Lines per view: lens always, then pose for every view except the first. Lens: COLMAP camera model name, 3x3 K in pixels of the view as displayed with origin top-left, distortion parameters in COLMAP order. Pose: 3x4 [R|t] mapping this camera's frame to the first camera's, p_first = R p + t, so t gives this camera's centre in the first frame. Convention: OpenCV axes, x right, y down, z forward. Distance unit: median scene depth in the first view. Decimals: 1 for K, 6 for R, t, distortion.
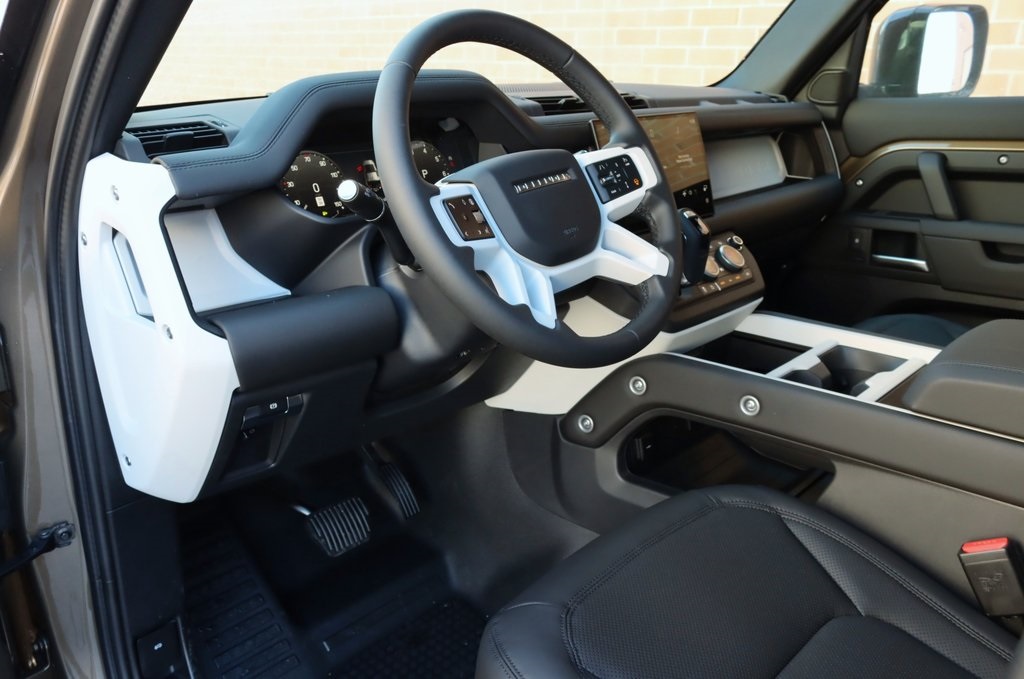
lens RADIAL K [[823.1, 0, 508.5], [0, 823.1, 346.4], [0, 0, 1]] dist [-0.010642, 0.012649]
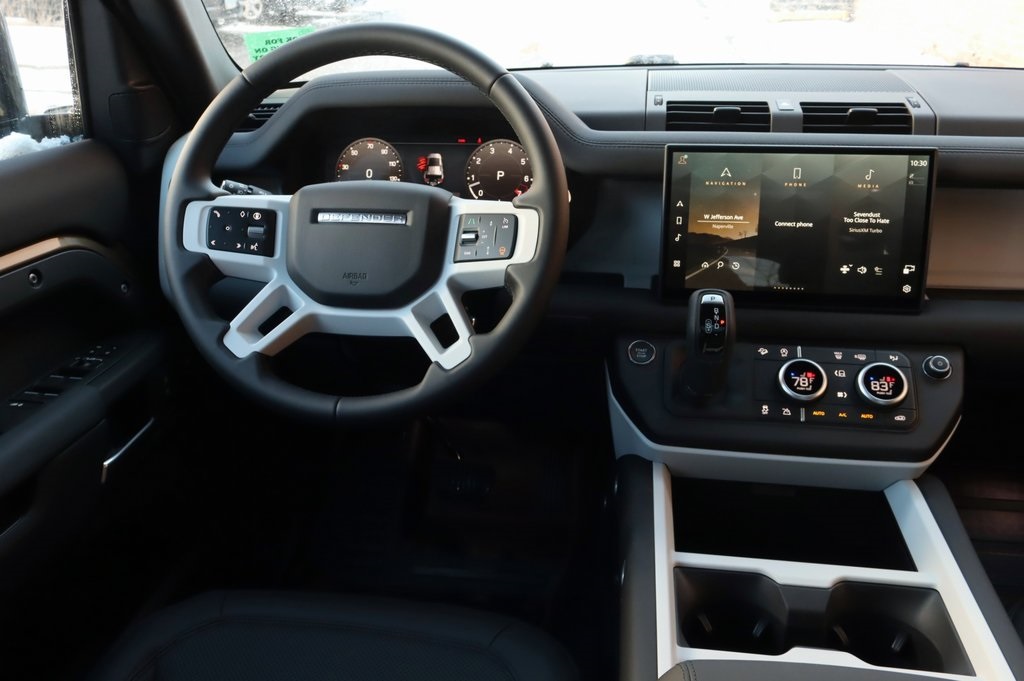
lens RADIAL K [[823.1, 0, 506.6], [0, 823.1, 345.5], [0, 0, 1]] dist [-0.010642, 0.012649]
pose [[0.562898, 0.316219, -0.763643, 0.751253], [-0.259684, 0.944795, 0.199815, -0.238589], [0.784672, 0.085830, 0.613941, 0.492270]]
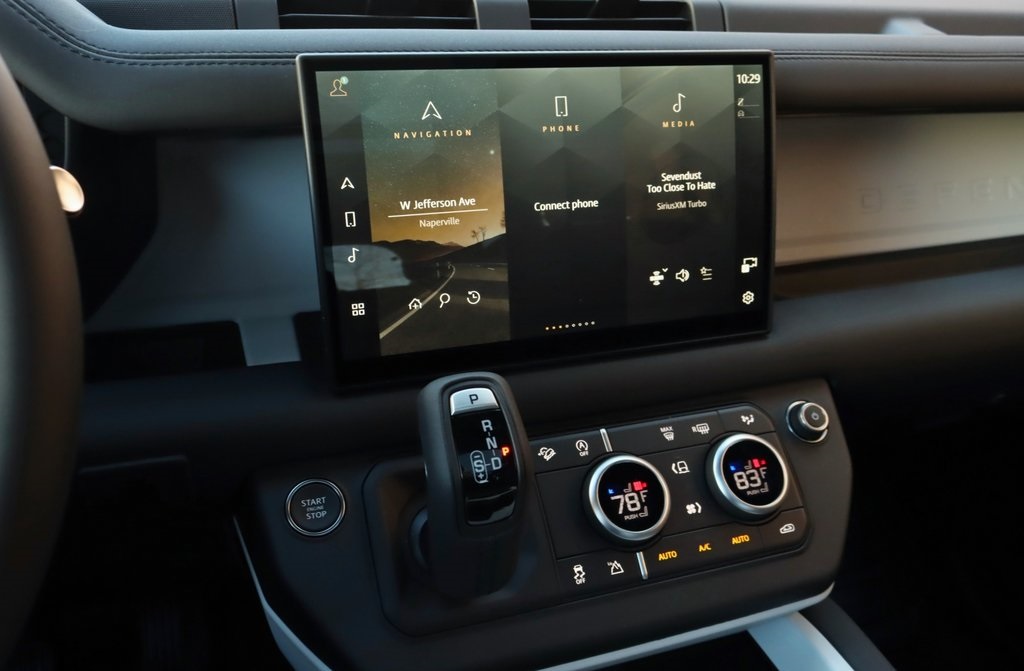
lens RADIAL K [[839.6, 0, 508.9], [0, 839.6, 338.5], [0, 0, 1]] dist [-0.008624, 0.010443]
pose [[0.891121, 0.229055, -0.391711, 0.392372], [-0.185254, 0.971672, 0.146747, -0.255345], [0.414227, -0.058204, 0.908310, 0.811100]]
